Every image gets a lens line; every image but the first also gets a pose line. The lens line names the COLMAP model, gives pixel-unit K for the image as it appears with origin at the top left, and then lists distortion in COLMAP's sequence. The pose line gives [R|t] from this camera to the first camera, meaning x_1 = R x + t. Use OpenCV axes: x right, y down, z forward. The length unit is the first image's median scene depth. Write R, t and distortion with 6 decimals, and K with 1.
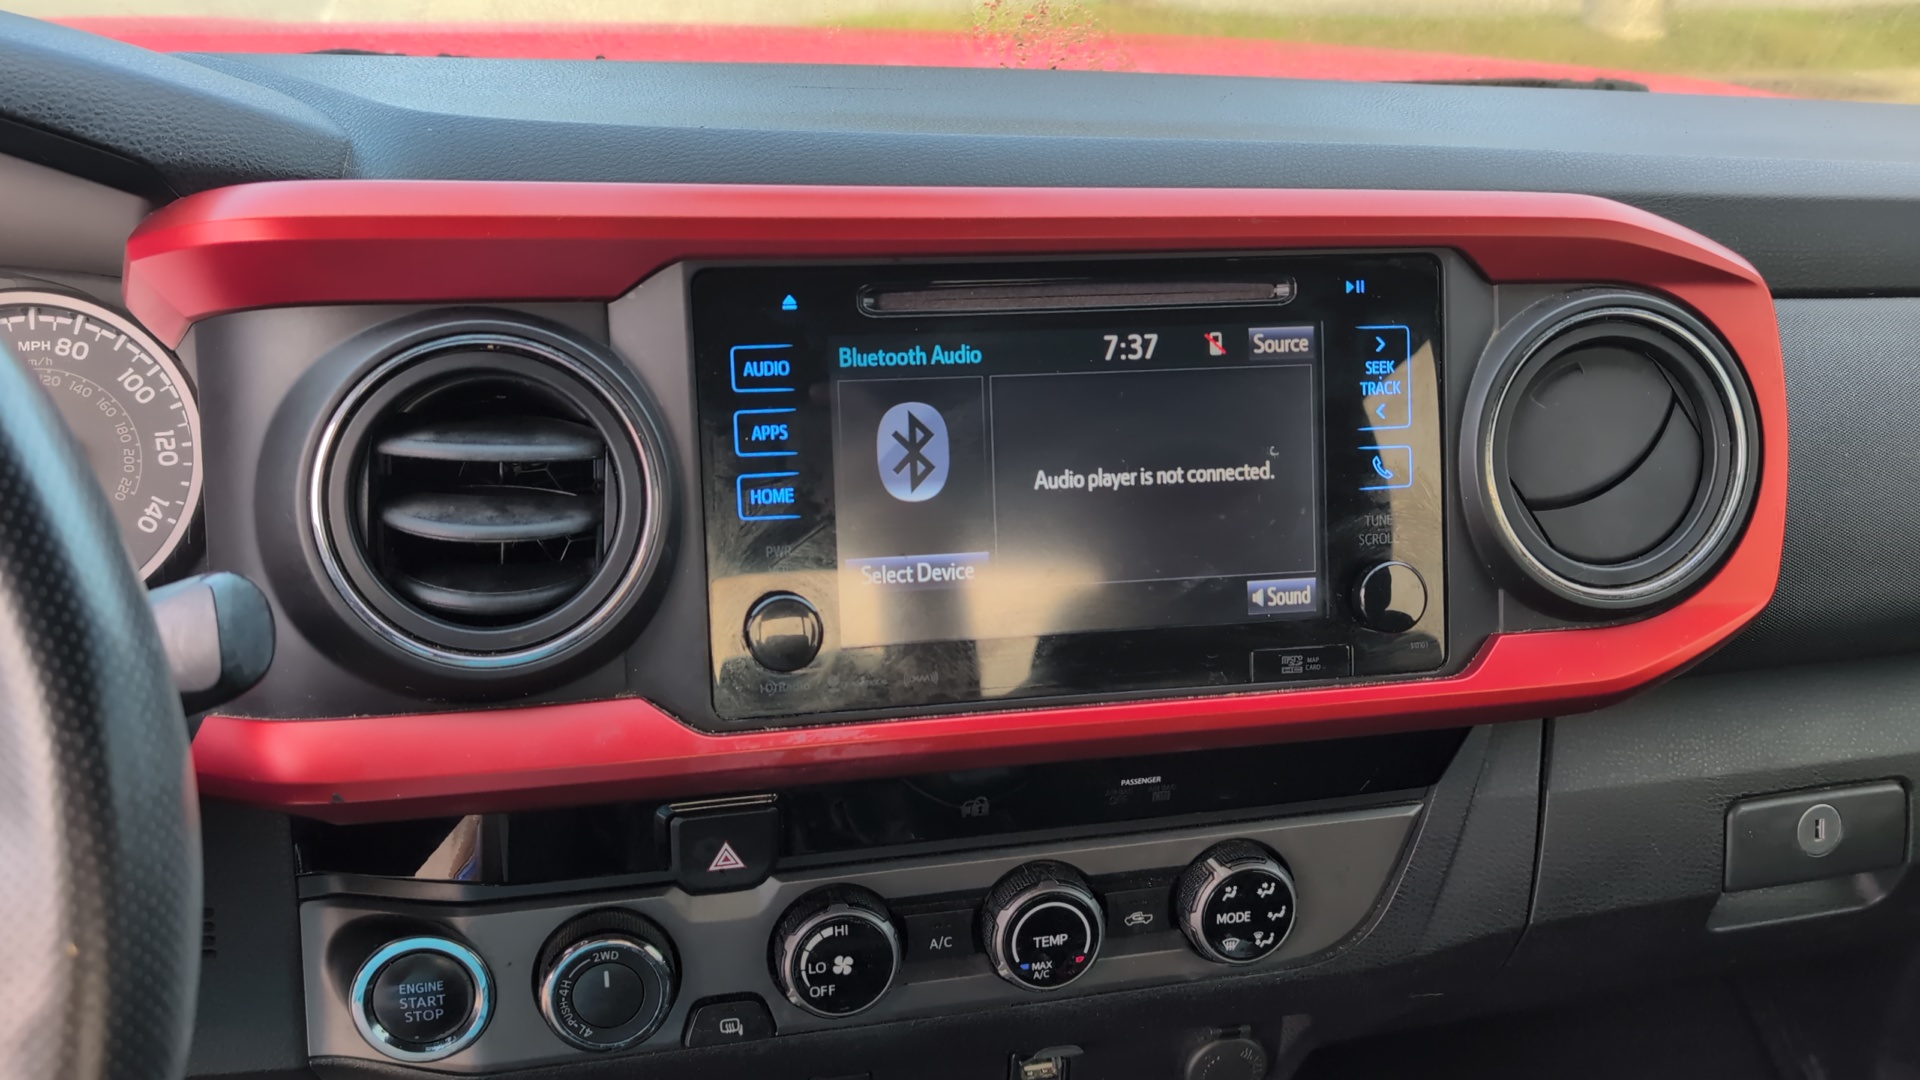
lens RADIAL K [[1617.6, 0, 960.0], [0, 1617.6, 540.0], [0, 0, 1]] dist [0.015329, -0.017128]
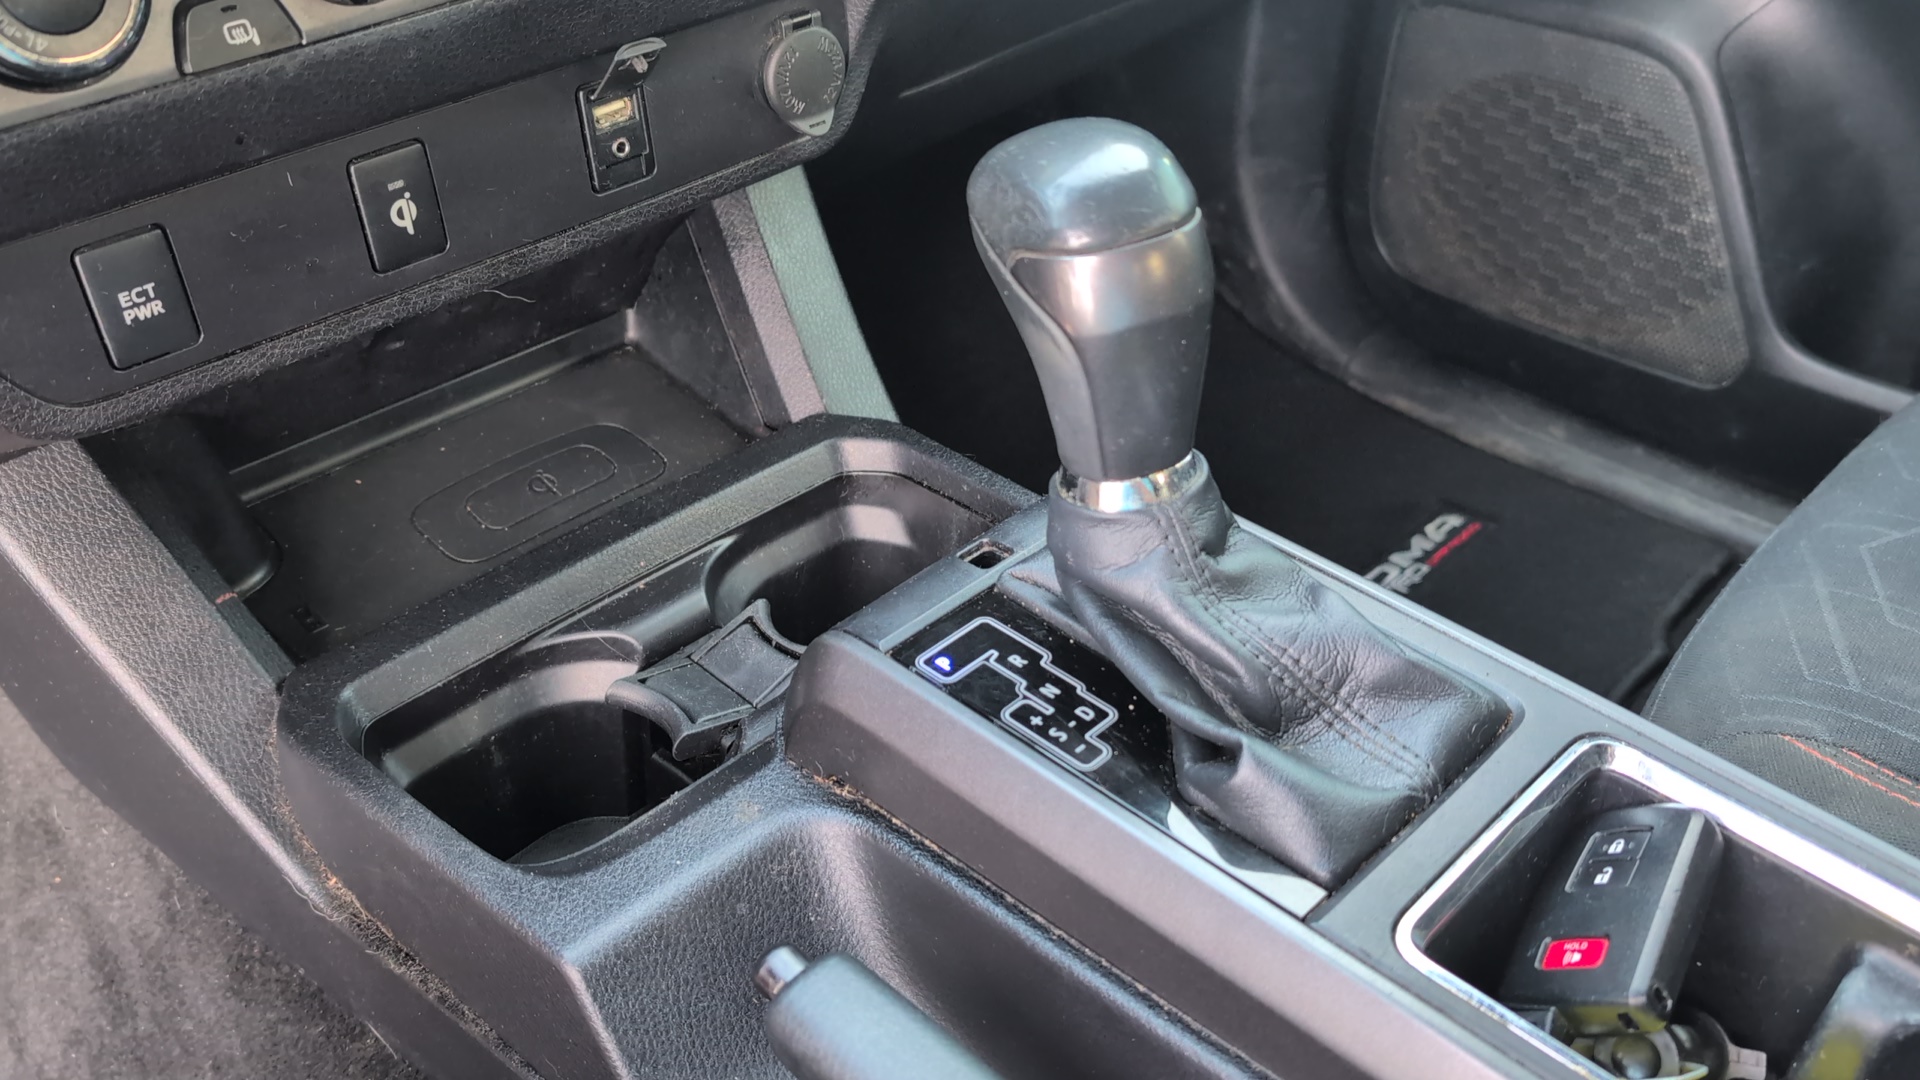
lens RADIAL K [[1617.6, 0, 960.0], [0, 1617.6, 540.0], [0, 0, 1]] dist [0.015329, -0.017128]
pose [[0.856093, -0.349177, 0.381025, -0.212532], [0.236000, 0.920011, 0.312863, 0.342857], [-0.459792, -0.177918, 0.870021, 0.166306]]
